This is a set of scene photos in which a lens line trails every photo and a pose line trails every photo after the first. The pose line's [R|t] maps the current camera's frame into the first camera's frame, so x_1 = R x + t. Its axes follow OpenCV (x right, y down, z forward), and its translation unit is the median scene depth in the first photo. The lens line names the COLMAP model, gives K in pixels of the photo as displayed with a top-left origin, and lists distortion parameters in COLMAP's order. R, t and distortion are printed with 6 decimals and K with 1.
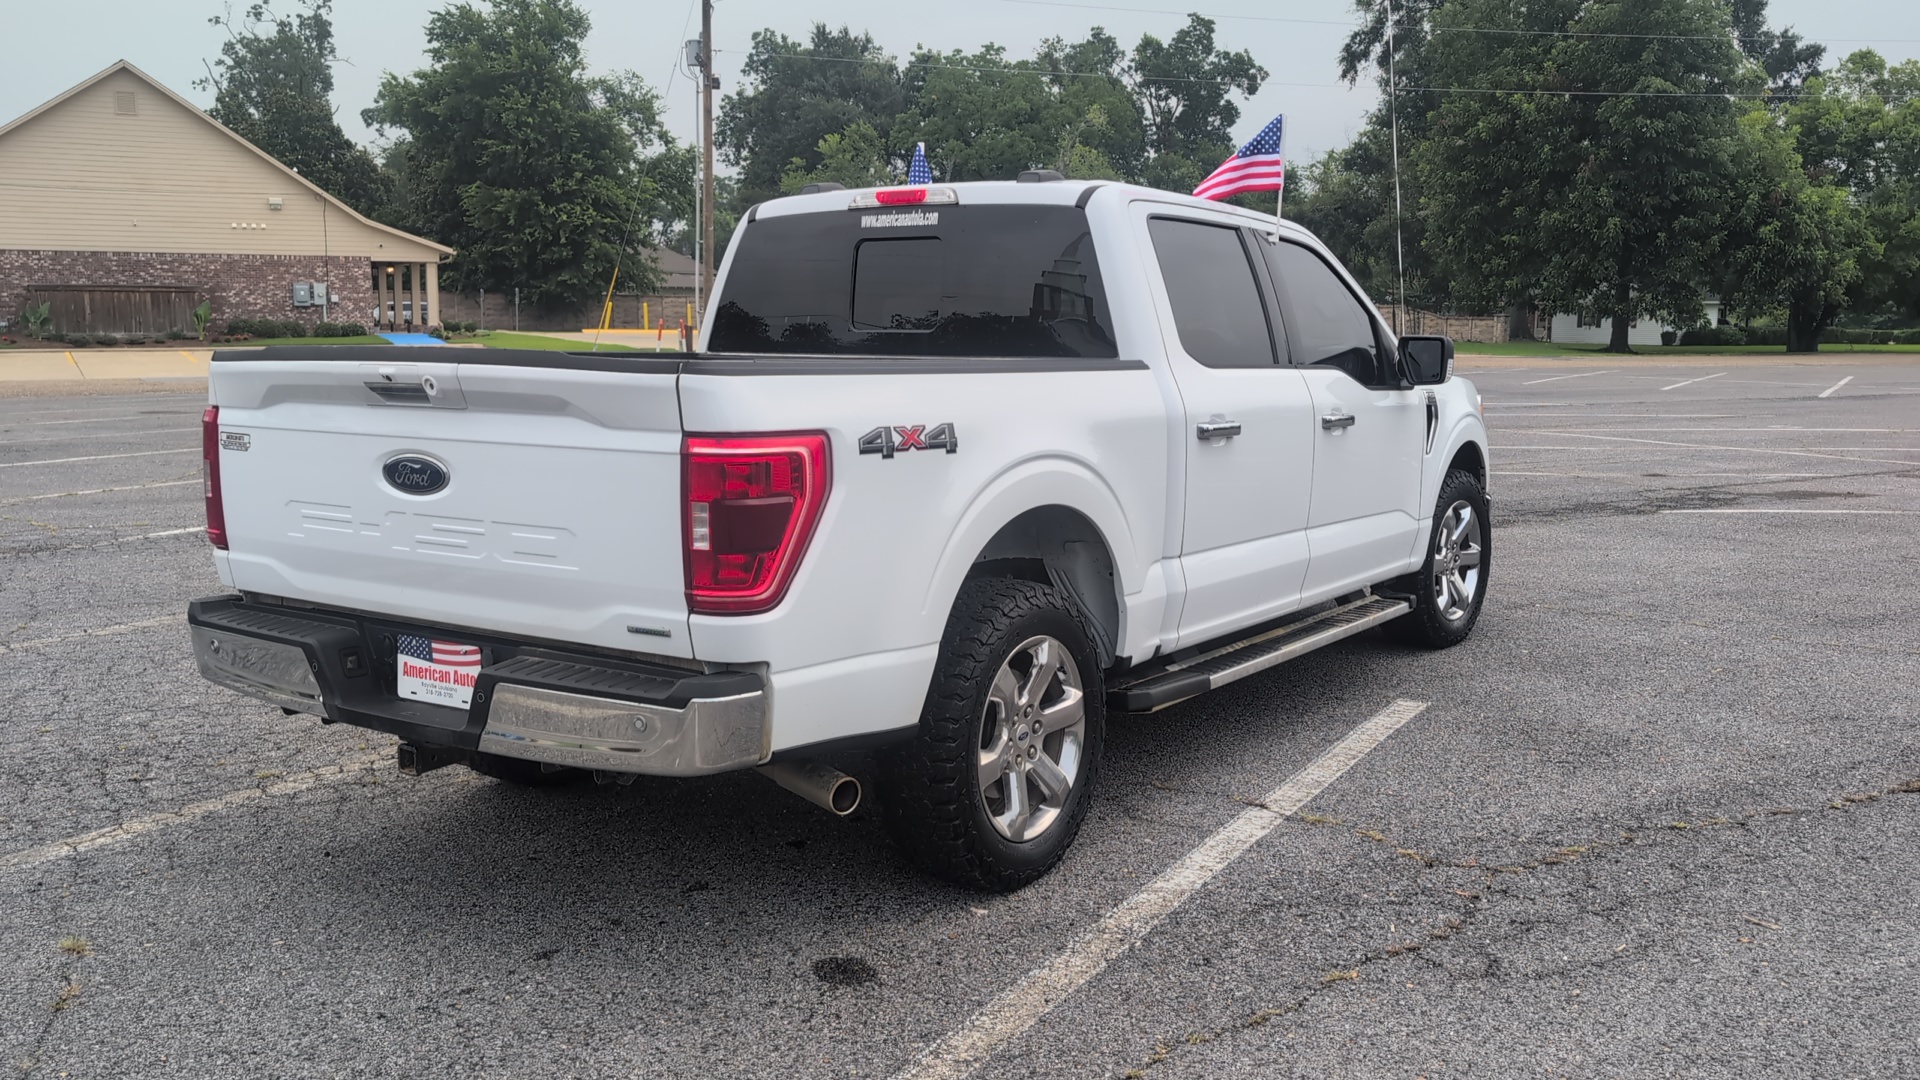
lens RADIAL K [[1610.7, 0, 968.6], [0, 1610.7, 539.9], [0, 0, 1]] dist [0.018197, -0.023137]
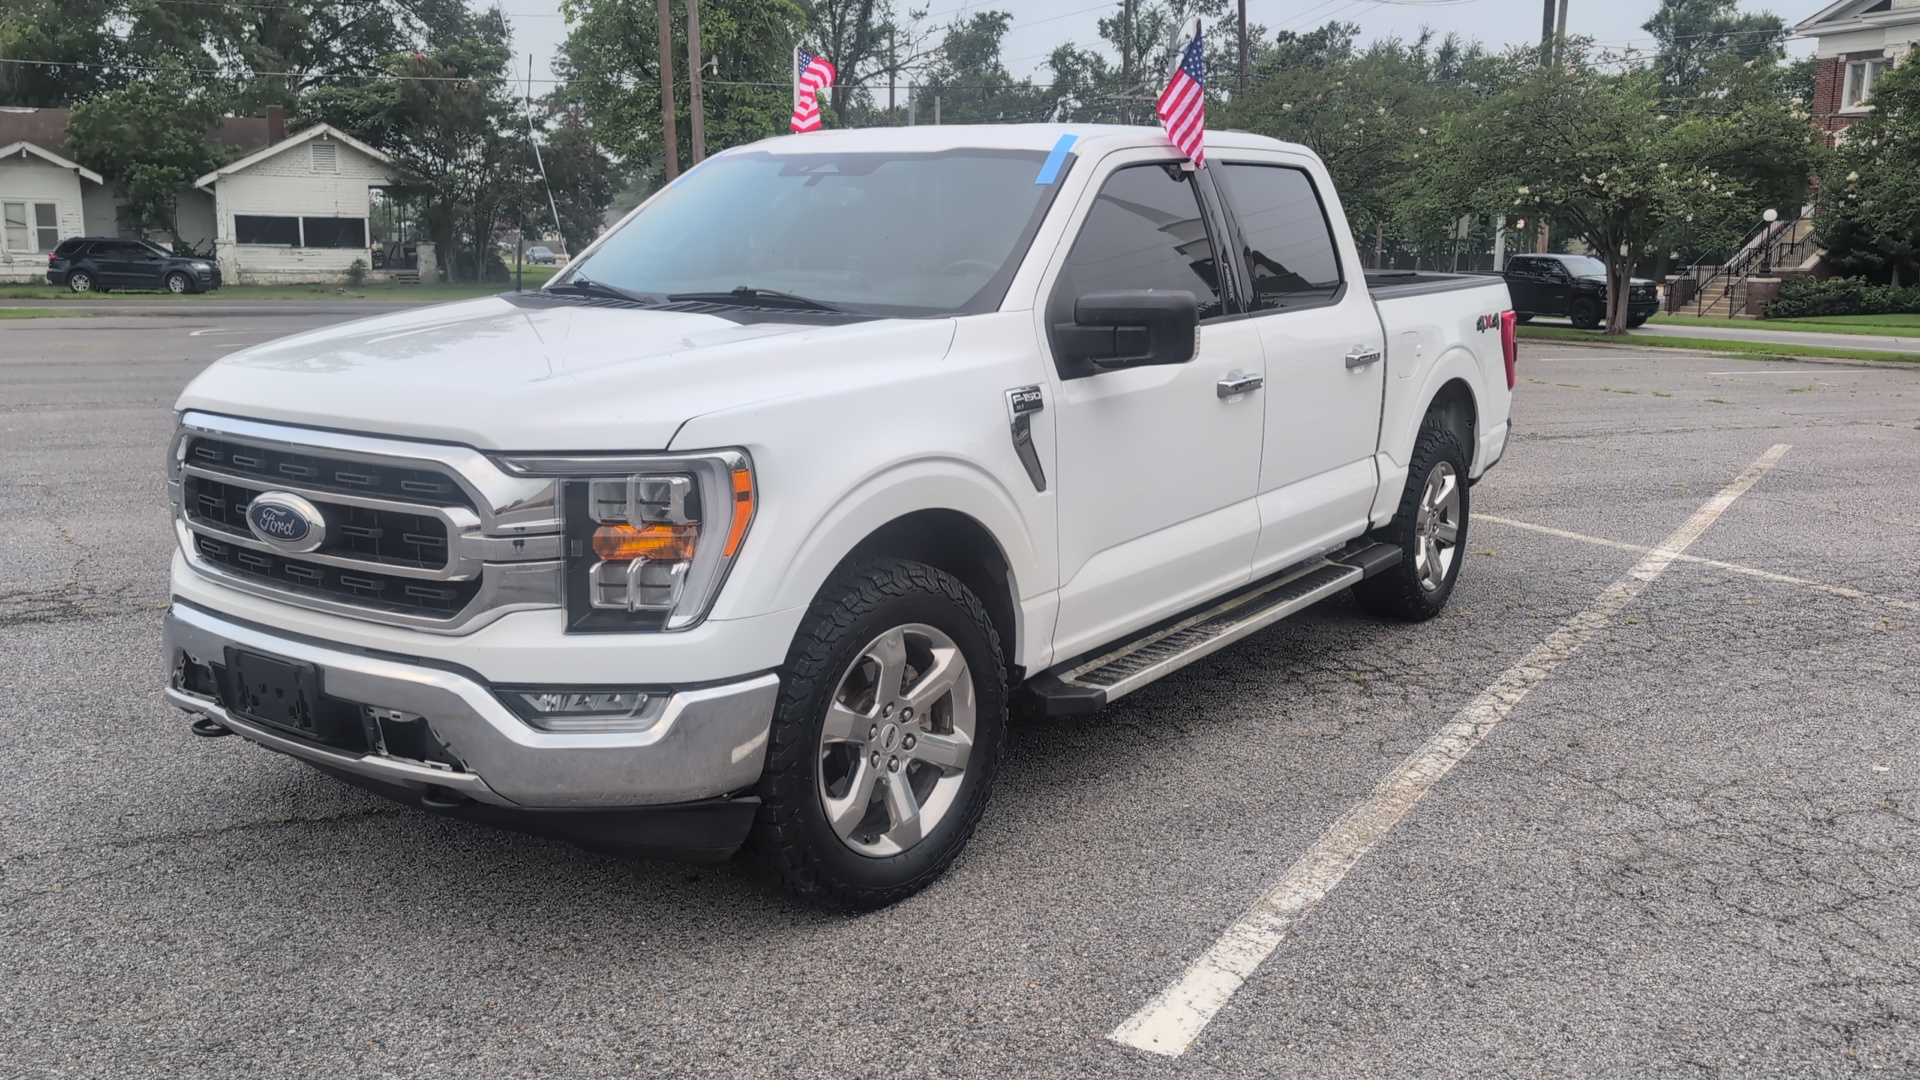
lens RADIAL K [[1610.7, 0, 978.9], [0, 1610.7, 526.6], [0, 0, 1]] dist [0.018197, -0.023137]
pose [[-0.999828, -0.016404, 0.008607, 0.007234], [-0.012952, 0.951195, 0.308318, -0.031502], [-0.013245, 0.308153, -0.951245, 0.221647]]
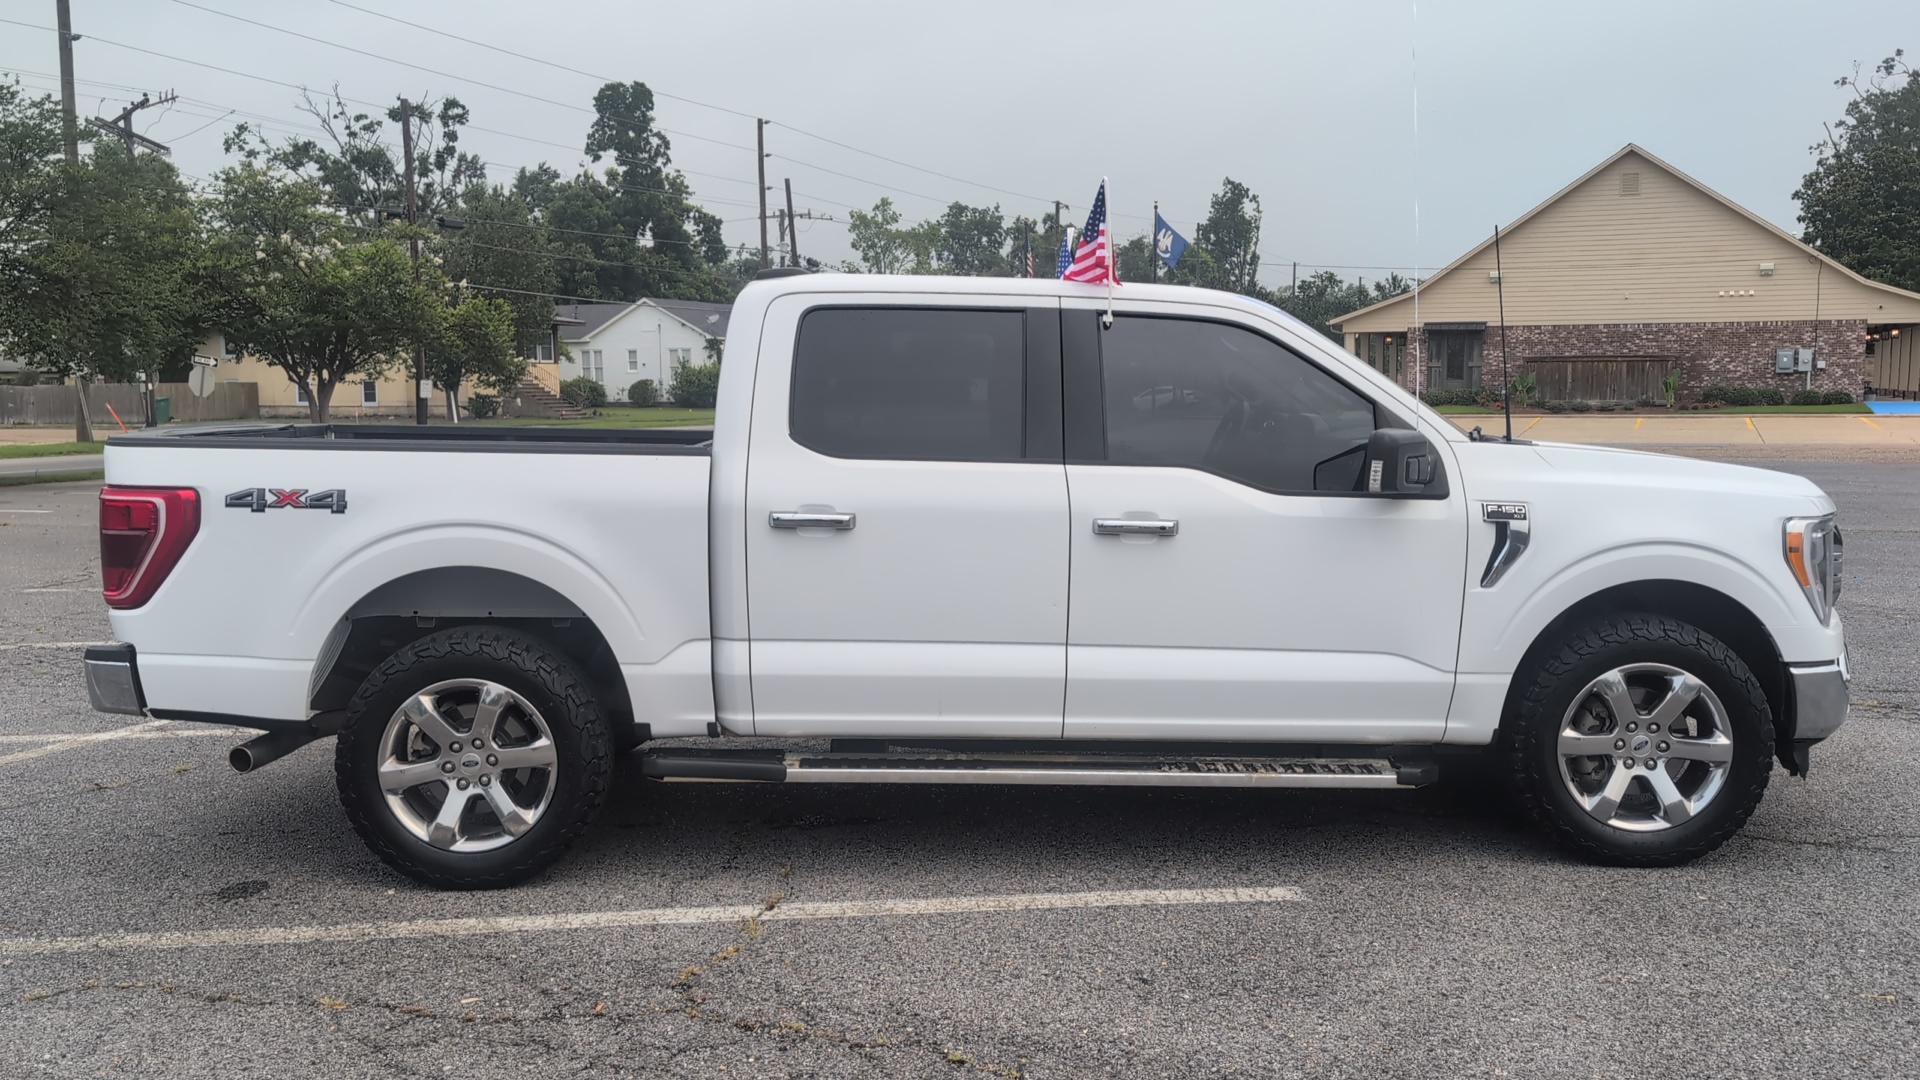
lens RADIAL K [[1610.7, 0, 960.3], [0, 1610.7, 539.0], [0, 0, 1]] dist [0.018197, -0.023137]
pose [[0.584411, 0.073447, -0.808127, 0.094452], [-0.106301, 0.994242, 0.013488, -0.007446], [0.804465, 0.078022, 0.588854, 0.046816]]
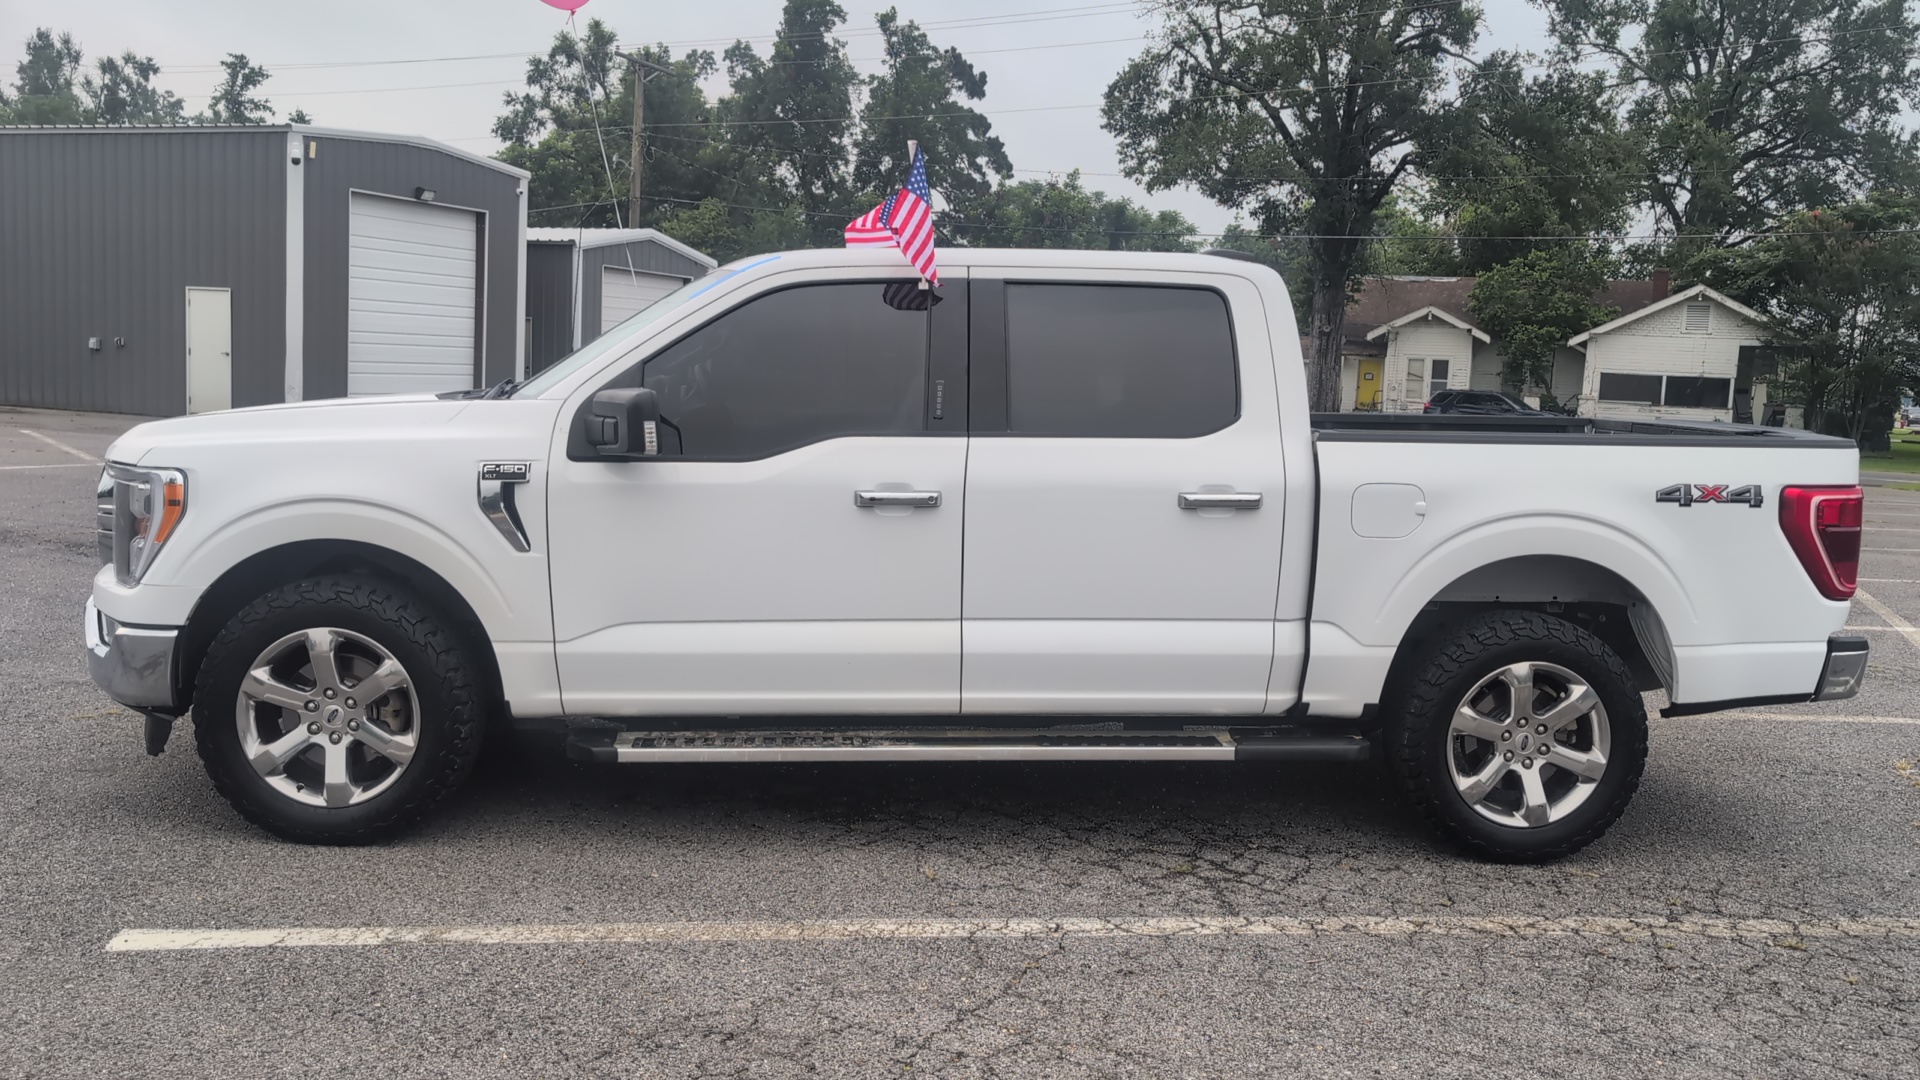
lens RADIAL K [[1610.7, 0, 968.9], [0, 1610.7, 535.7], [0, 0, 1]] dist [0.018197, -0.023137]
pose [[-0.632977, -0.111893, 0.766042, -0.079812], [0.063278, 0.978711, 0.195243, -0.026550], [-0.771581, 0.172058, -0.612421, 0.184261]]
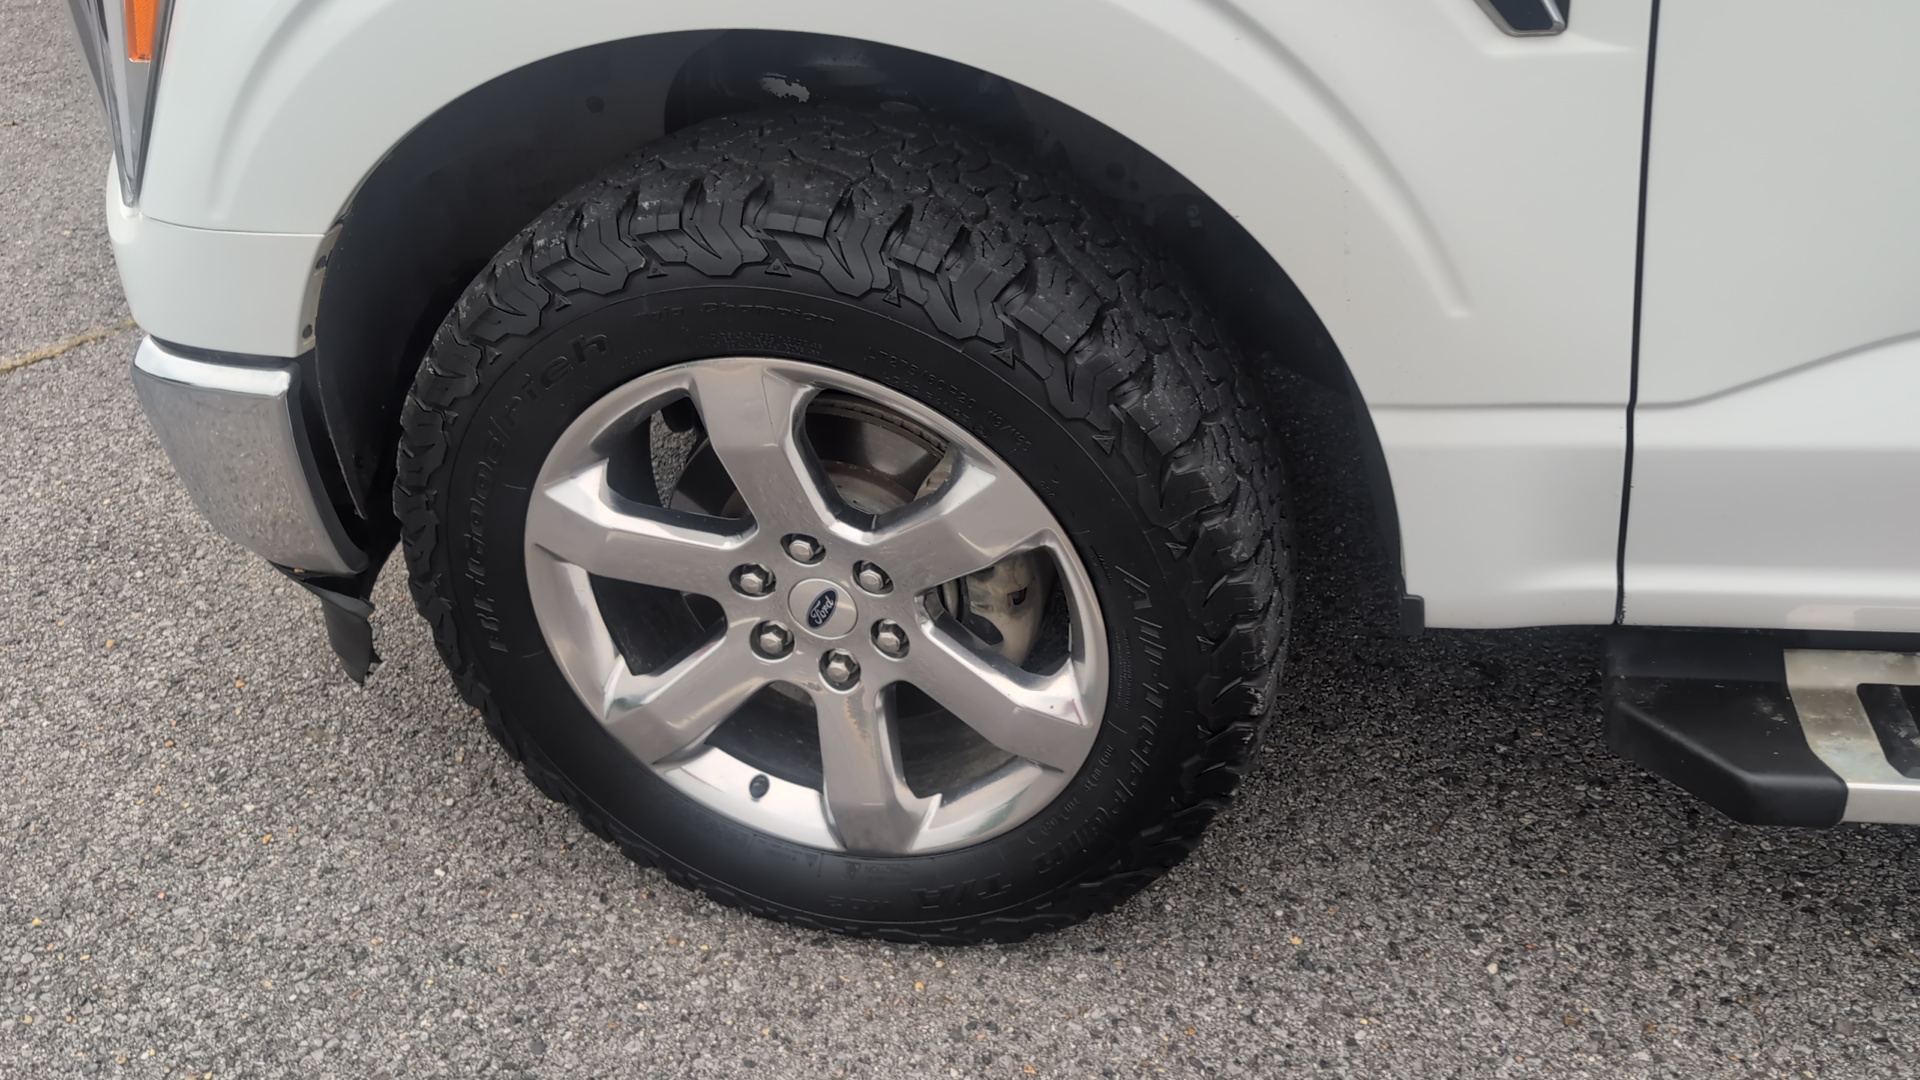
lens RADIAL K [[1610.7, 0, 964.9], [0, 1610.7, 544.2], [0, 0, 1]] dist [0.018197, -0.023137]
pose [[-0.363215, -0.474043, 0.802096, -0.010351], [0.209846, 0.797148, 0.566144, -0.016914], [-0.907766, 0.373948, -0.190060, 0.160354]]
